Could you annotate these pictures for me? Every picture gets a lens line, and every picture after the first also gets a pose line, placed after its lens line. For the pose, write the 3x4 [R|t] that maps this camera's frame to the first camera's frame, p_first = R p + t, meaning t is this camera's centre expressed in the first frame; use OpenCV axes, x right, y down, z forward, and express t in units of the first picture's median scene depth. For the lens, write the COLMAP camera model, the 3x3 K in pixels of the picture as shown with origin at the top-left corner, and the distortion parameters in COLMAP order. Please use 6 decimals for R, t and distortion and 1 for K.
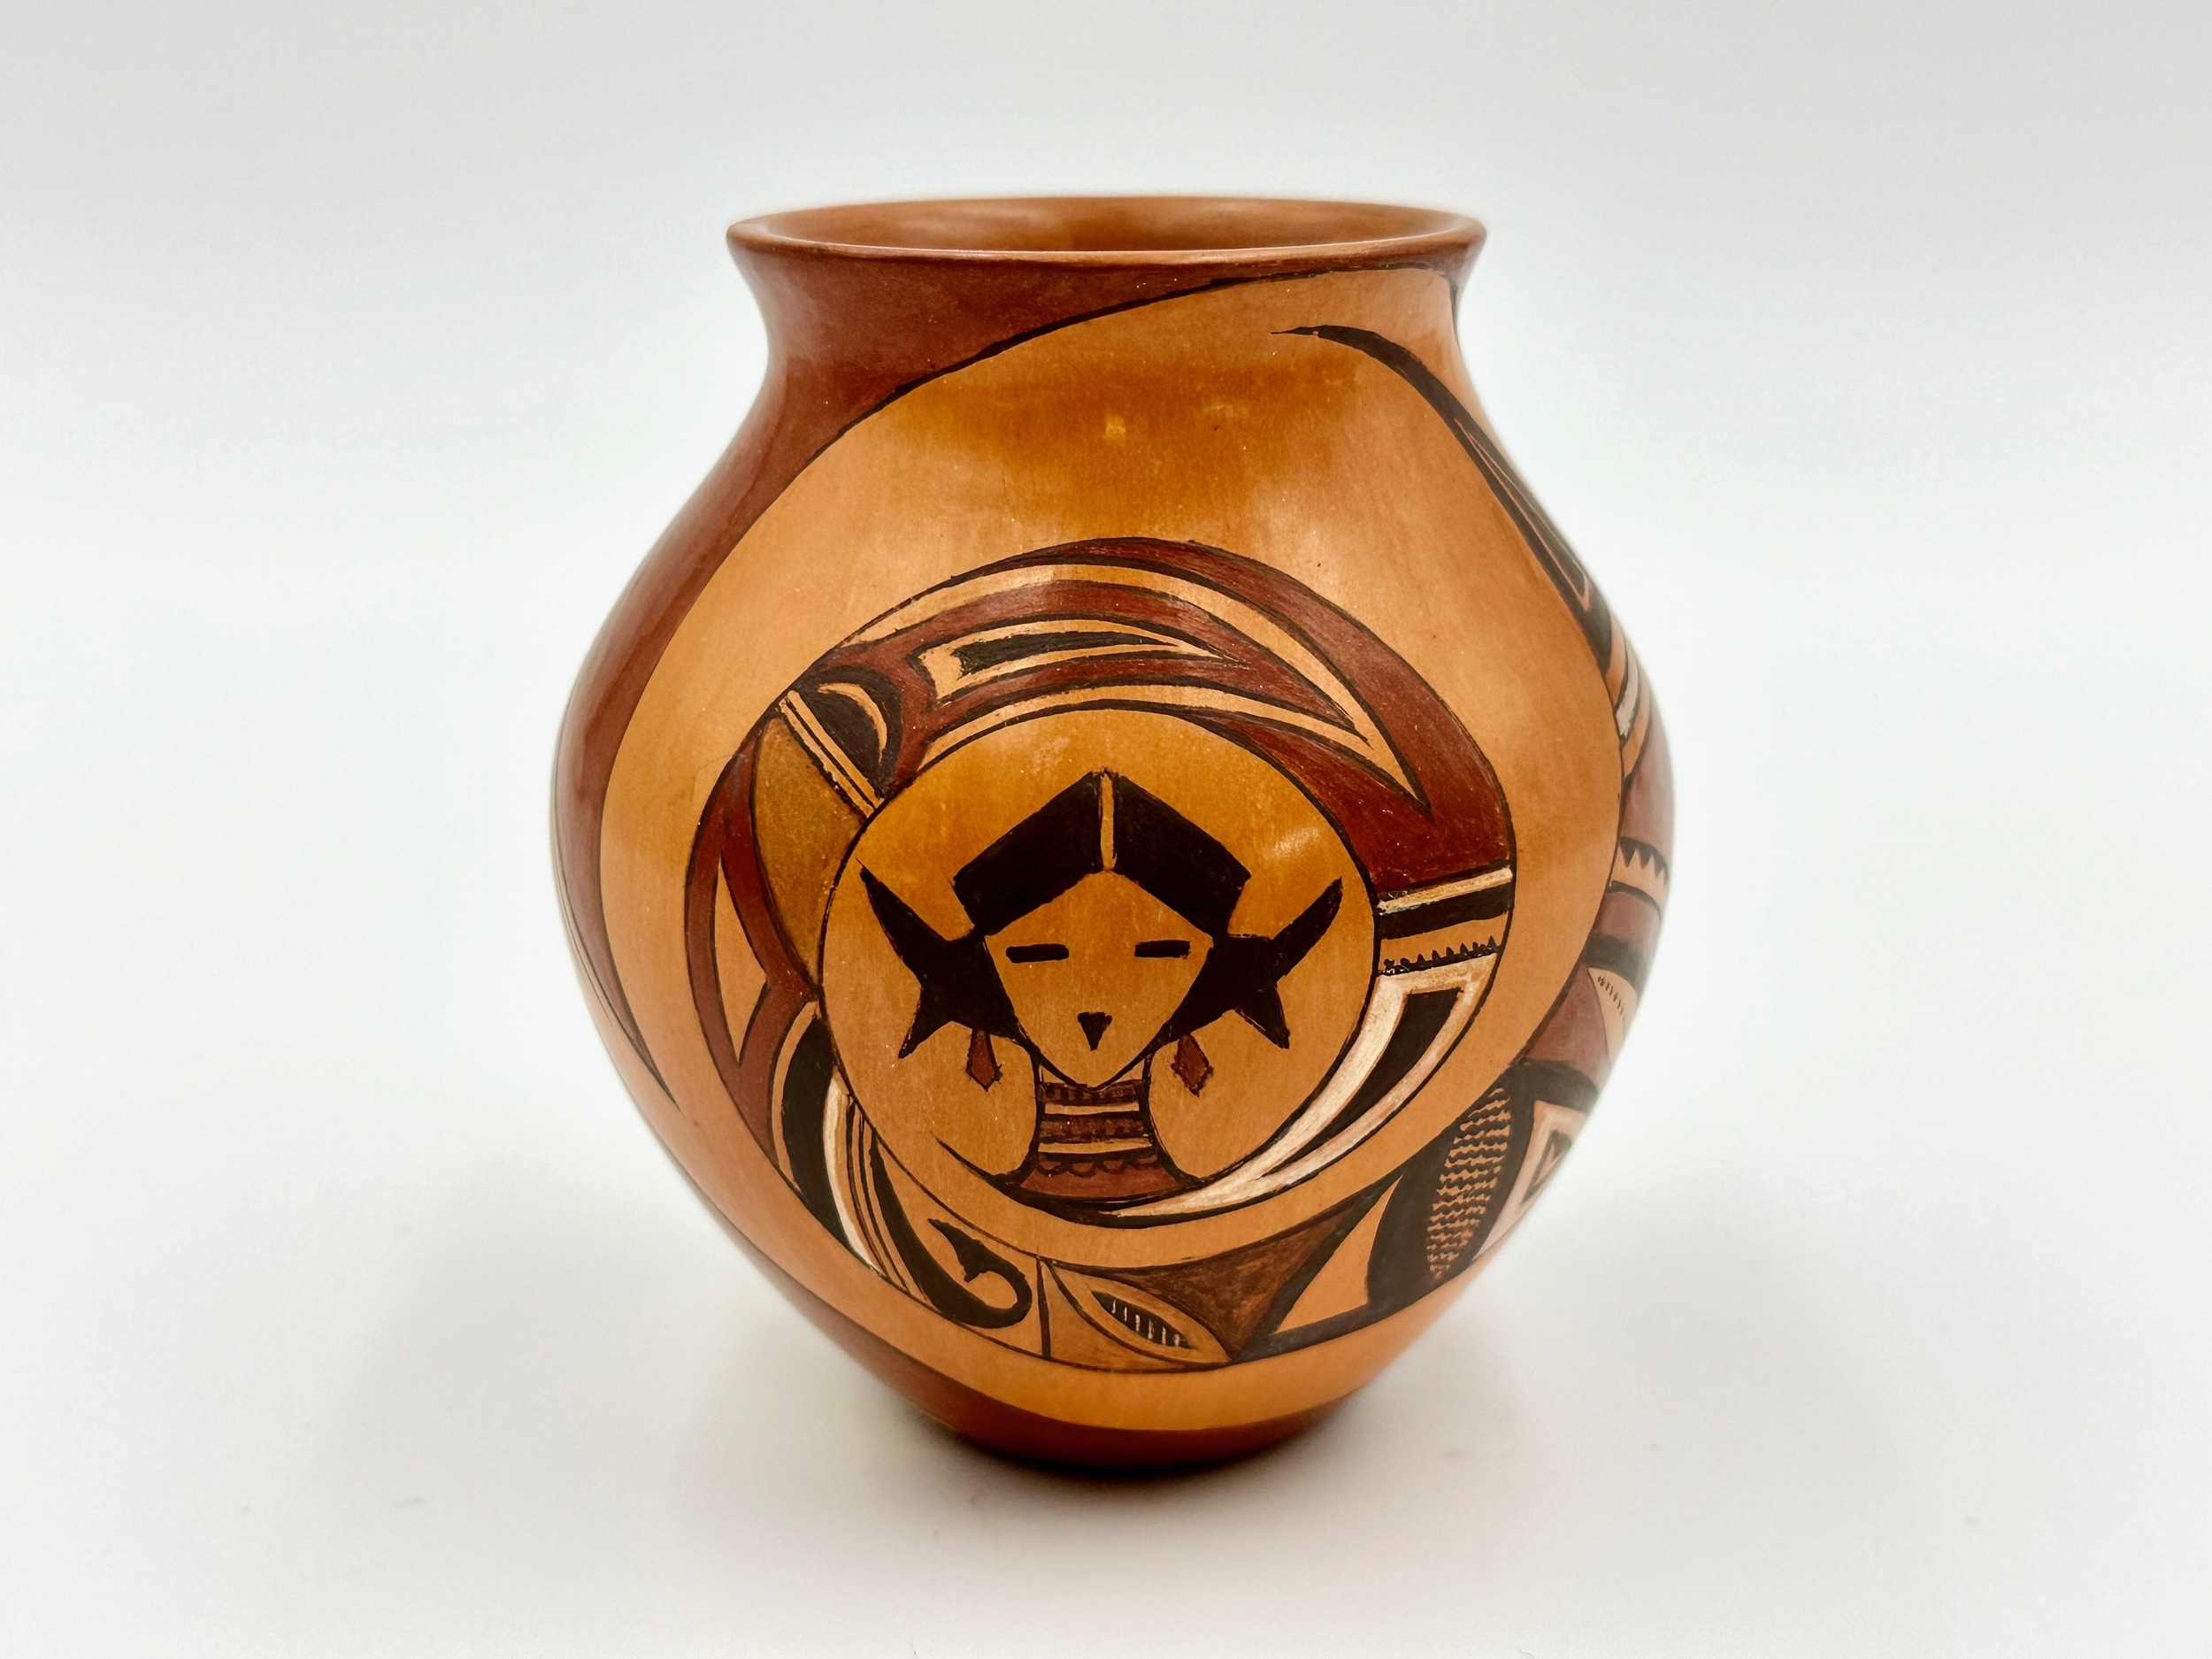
lens RADIAL K [[2696.9, 0, 1107.0], [0, 2696.9, 832.6], [0, 0, 1]] dist [0.000811, 0.000000]
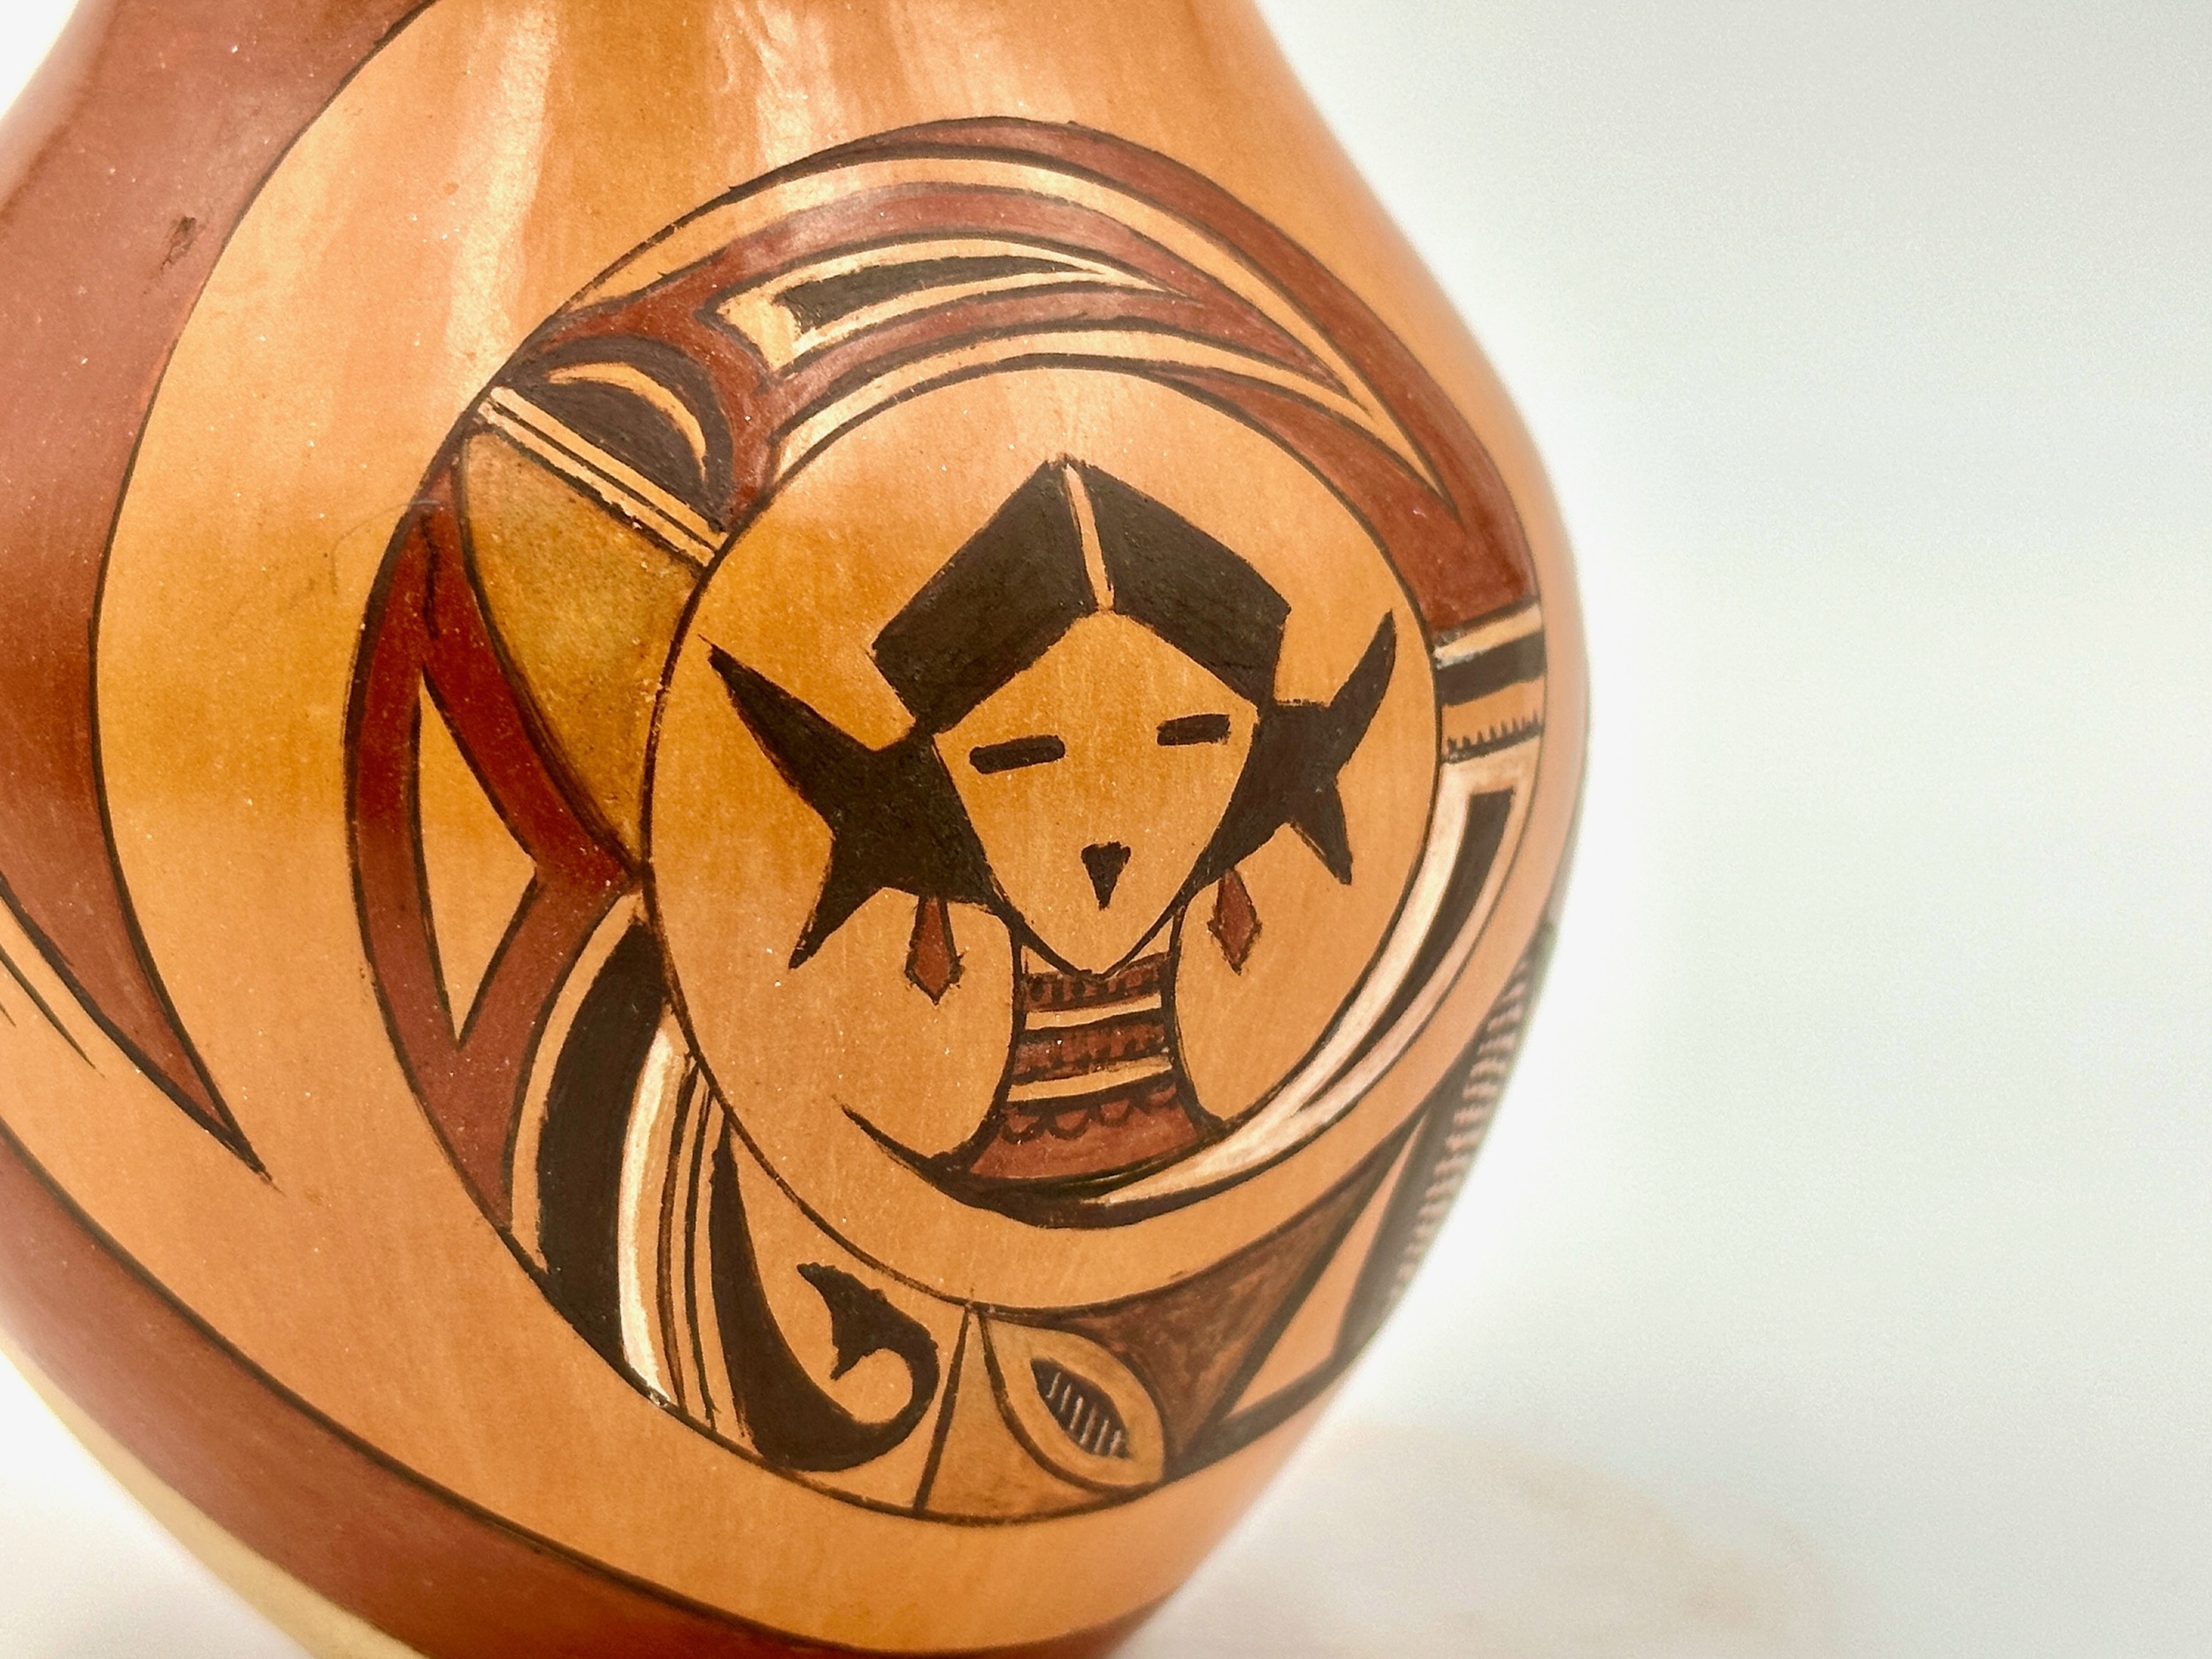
lens RADIAL K [[4411.3, 0, 1105.2], [0, 4411.3, 827.3], [0, 0, 1]] dist [0.051702, 0.000000]
pose [[0.878278, -0.094394, 0.468741, -0.467446], [0.147994, 0.985846, -0.078769, 0.139320], [-0.454671, 0.138552, 0.879817, 0.107155]]
